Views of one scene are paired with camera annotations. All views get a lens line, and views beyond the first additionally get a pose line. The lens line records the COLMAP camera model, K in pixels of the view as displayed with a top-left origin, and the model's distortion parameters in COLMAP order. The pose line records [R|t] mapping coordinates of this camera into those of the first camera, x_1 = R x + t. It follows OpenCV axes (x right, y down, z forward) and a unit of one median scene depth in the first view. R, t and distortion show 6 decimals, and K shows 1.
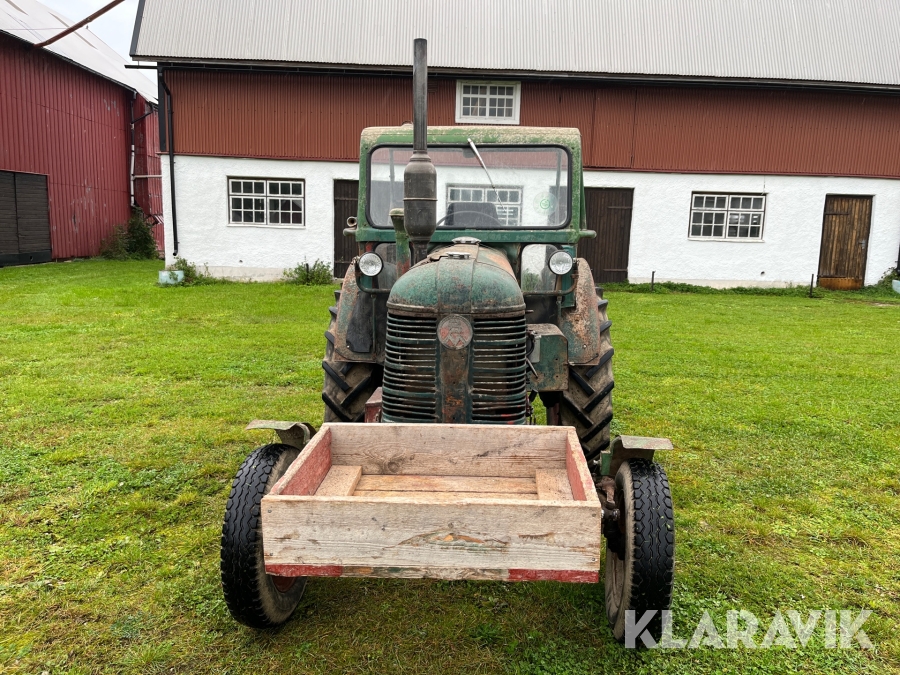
lens RADIAL K [[740.3, 0, 450.0], [0, 740.3, 337.5], [0, 0, 1]] dist [0.010732, -0.009393]
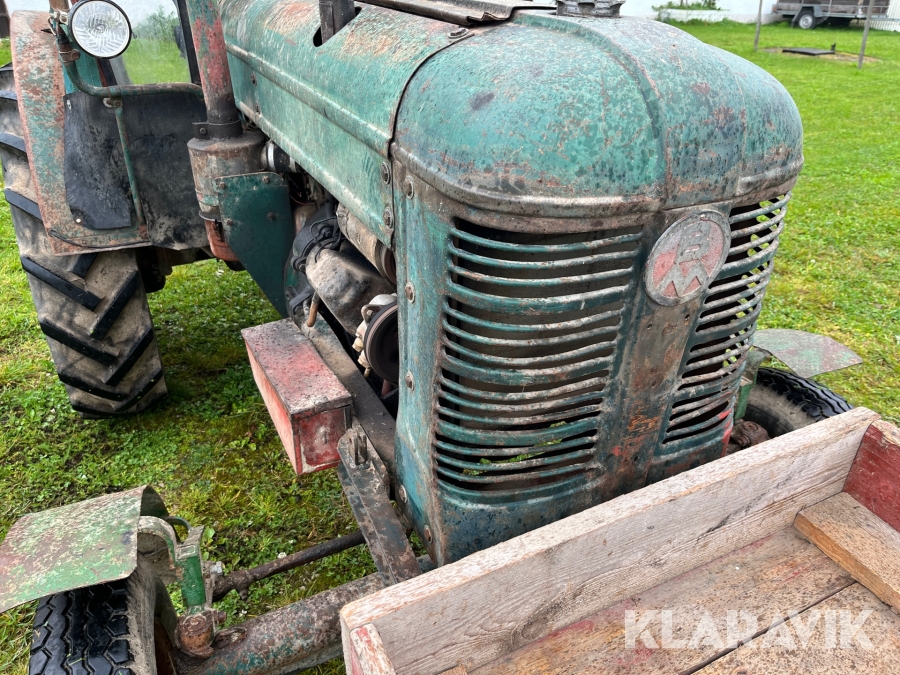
lens RADIAL K [[740.3, 0, 450.0], [0, 740.3, 337.5], [0, 0, 1]] dist [0.010732, -0.009393]
pose [[0.875031, -0.238967, 0.420970, -0.148494], [0.087695, 0.933520, 0.347635, -0.061985], [-0.476057, -0.267274, 0.837815, 0.474652]]
